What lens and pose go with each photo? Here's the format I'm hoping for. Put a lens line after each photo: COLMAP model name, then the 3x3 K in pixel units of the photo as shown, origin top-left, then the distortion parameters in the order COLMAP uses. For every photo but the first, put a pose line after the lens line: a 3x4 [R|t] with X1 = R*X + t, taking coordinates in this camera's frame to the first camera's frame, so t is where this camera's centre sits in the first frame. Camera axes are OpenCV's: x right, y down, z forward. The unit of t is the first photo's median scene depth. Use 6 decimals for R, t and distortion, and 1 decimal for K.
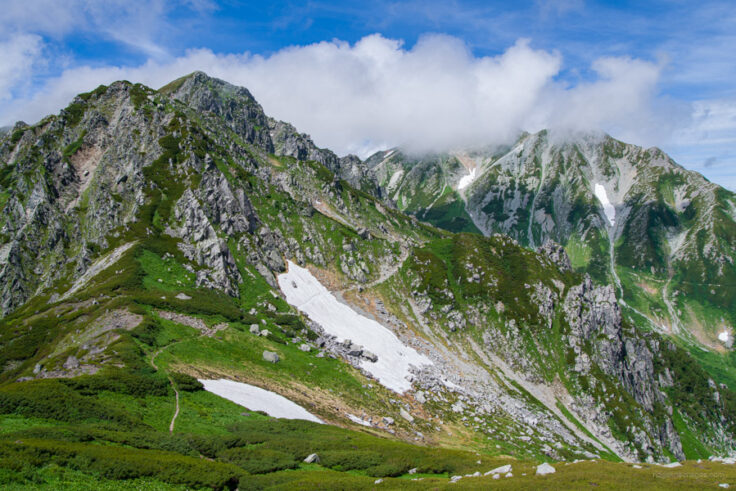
lens RADIAL K [[657.8, 0, 368.0], [0, 657.8, 245.5], [0, 0, 1]] dist [-0.127590, 0.102467]
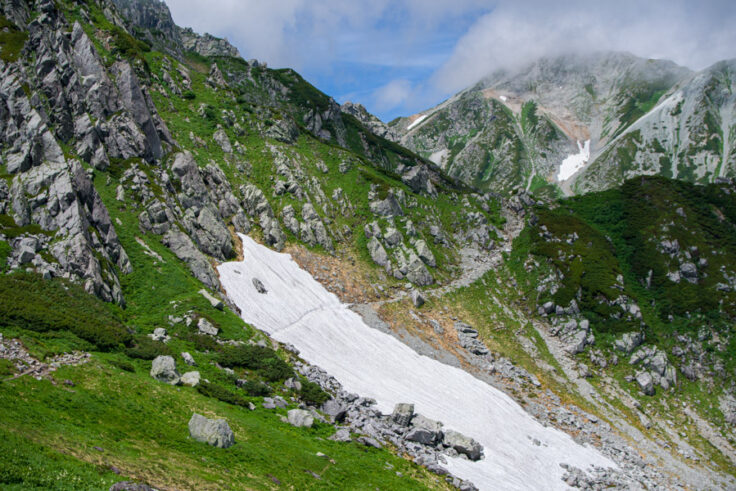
lens RADIAL K [[1241.1, 0, 368.0], [0, 1241.1, 245.5], [0, 0, 1]] dist [-0.046552, -0.105124]
pose [[0.999516, -0.030920, -0.003438, -0.040020], [0.030667, 0.997820, -0.058443, 0.078067], [0.005237, 0.058310, 0.998285, 0.222549]]
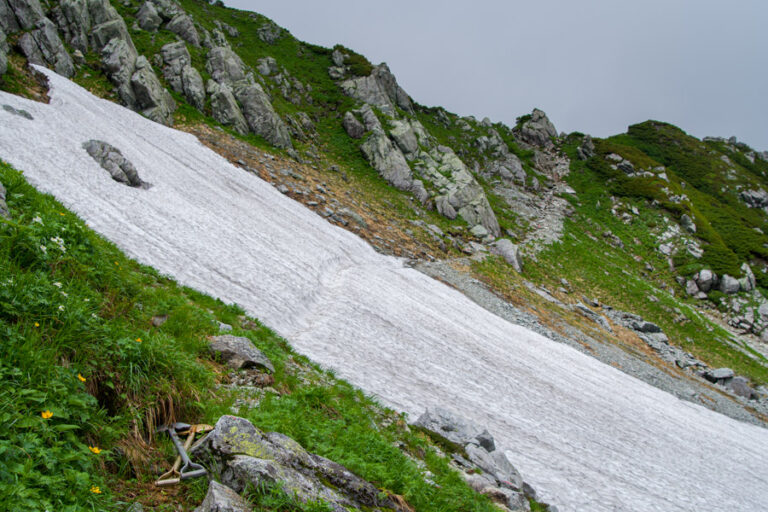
lens RADIAL K [[686.4, 0, 384.0], [0, 686.4, 256.0], [0, 0, 1]] dist [-0.127590, 0.102467]
pose [[0.941384, -0.038751, 0.335104, -0.104257], [0.083025, 0.989439, -0.118819, 0.084472], [-0.326960, 0.139676, 0.934659, 0.857710]]
